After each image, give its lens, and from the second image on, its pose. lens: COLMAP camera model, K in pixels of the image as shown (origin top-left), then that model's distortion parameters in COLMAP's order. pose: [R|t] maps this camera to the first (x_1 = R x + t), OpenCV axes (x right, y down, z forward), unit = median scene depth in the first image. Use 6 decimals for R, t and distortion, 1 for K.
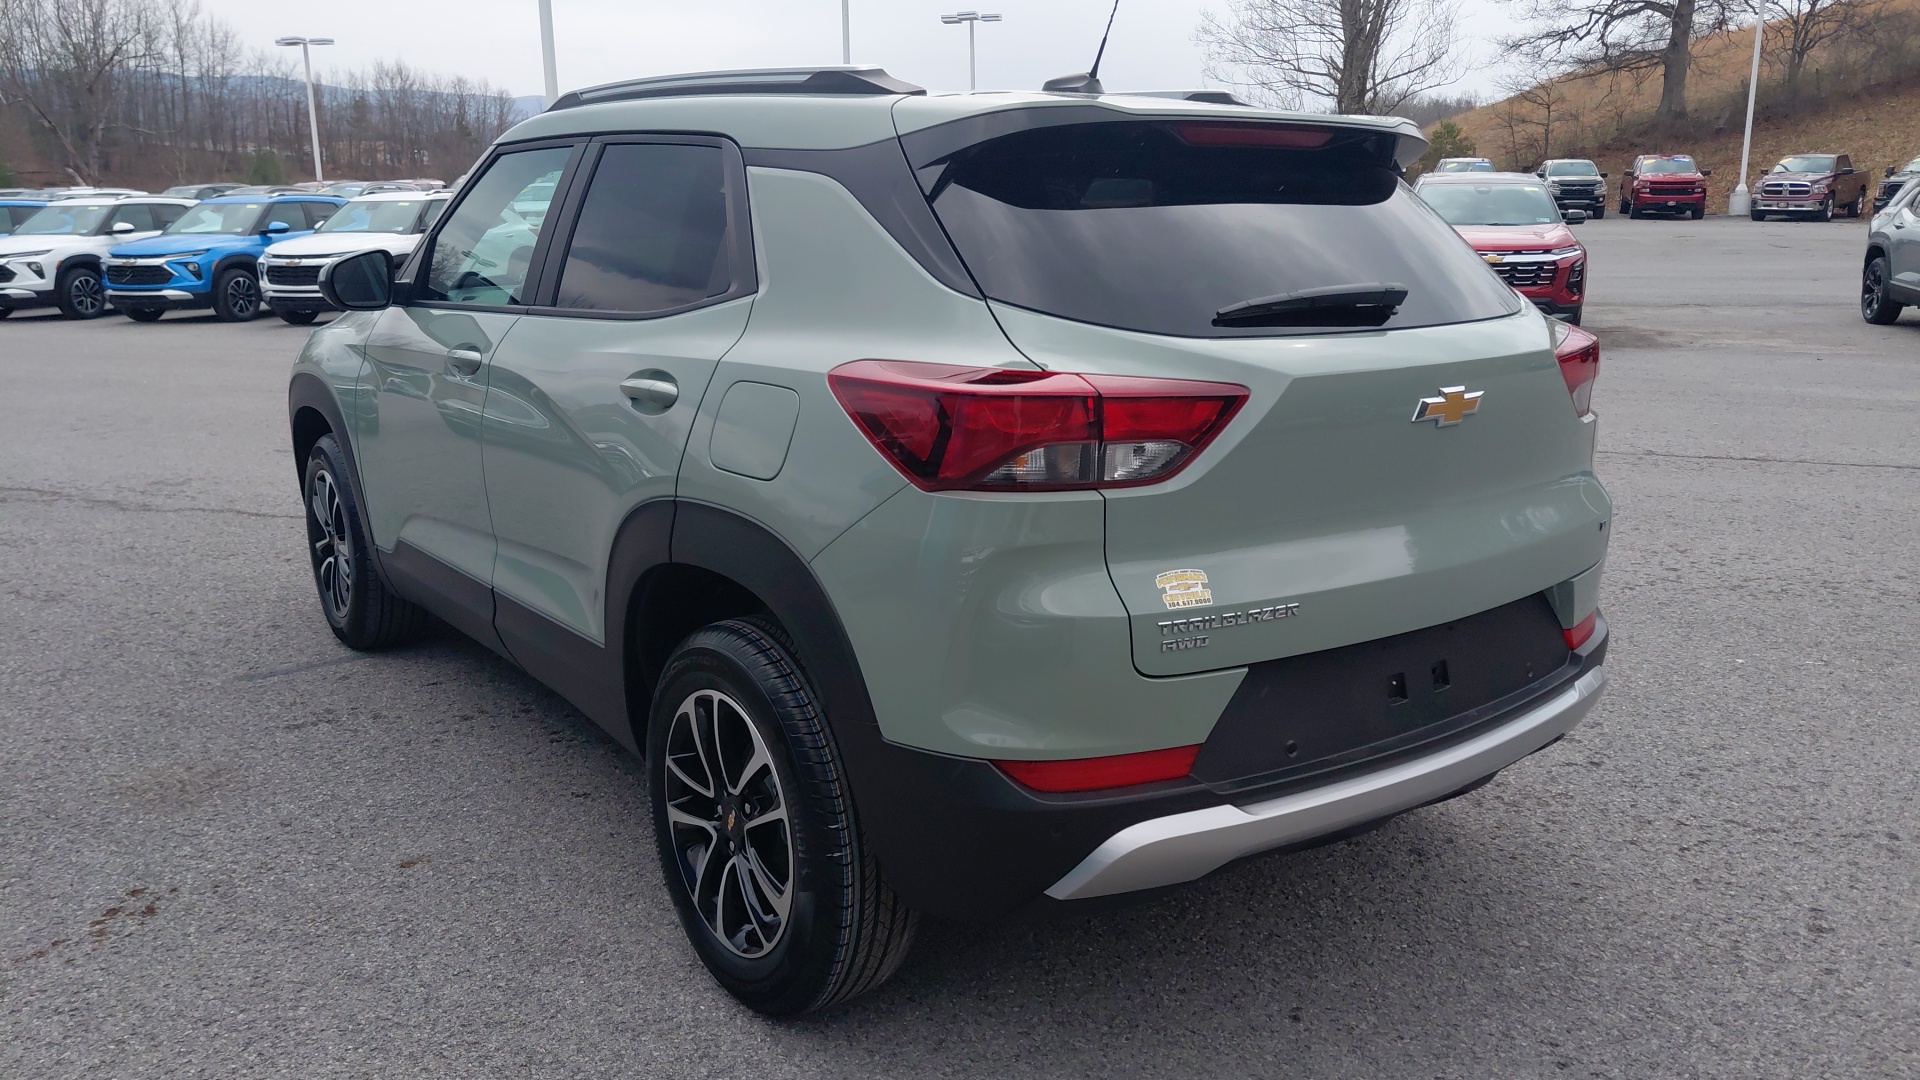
lens RADIAL K [[1419.9, 0, 964.7], [0, 1419.9, 560.2], [0, 0, 1]] dist [0.076638, -0.115267]
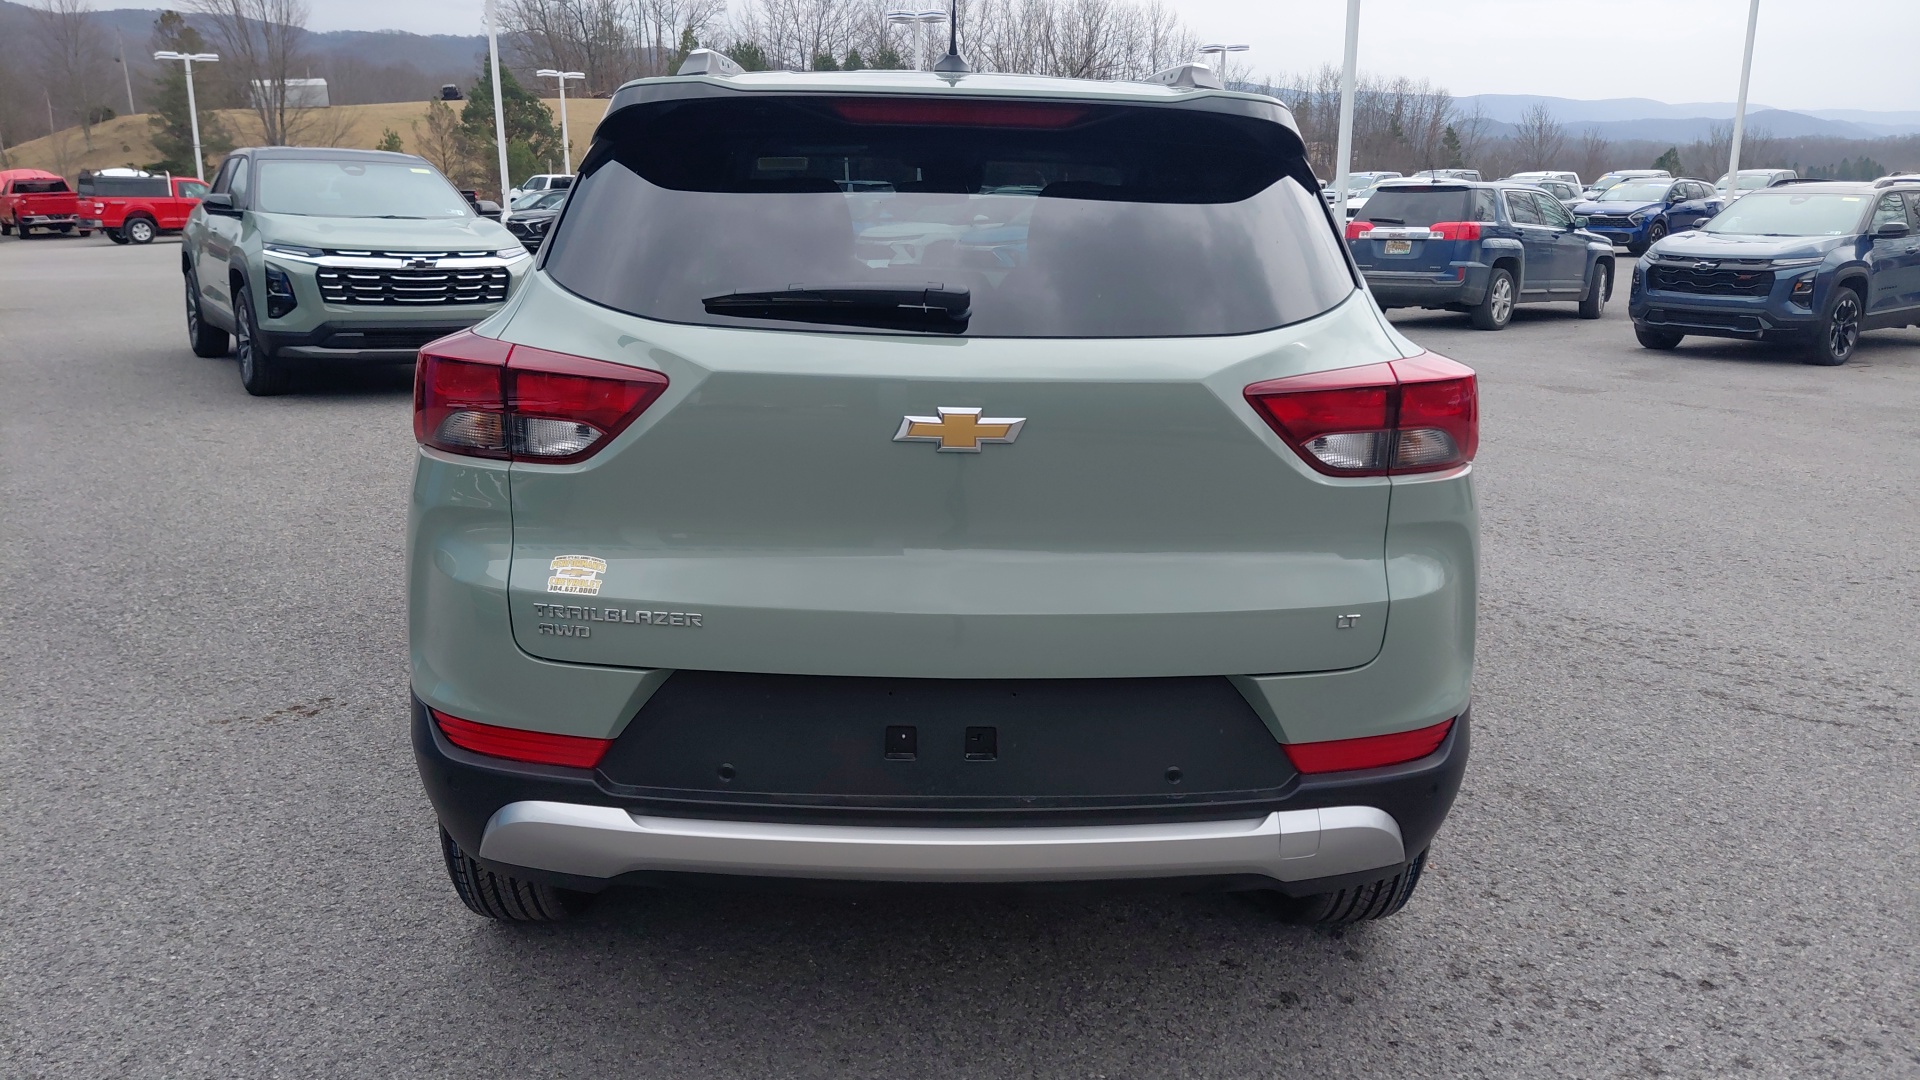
lens RADIAL K [[1419.9, 0, 963.2], [0, 1419.9, 585.2], [0, 0, 1]] dist [0.076638, -0.115267]
pose [[0.814736, 0.170694, -0.554138, 0.559024], [-0.161915, 0.984645, 0.065245, -0.048901], [0.556766, 0.036565, 0.829864, 0.204579]]
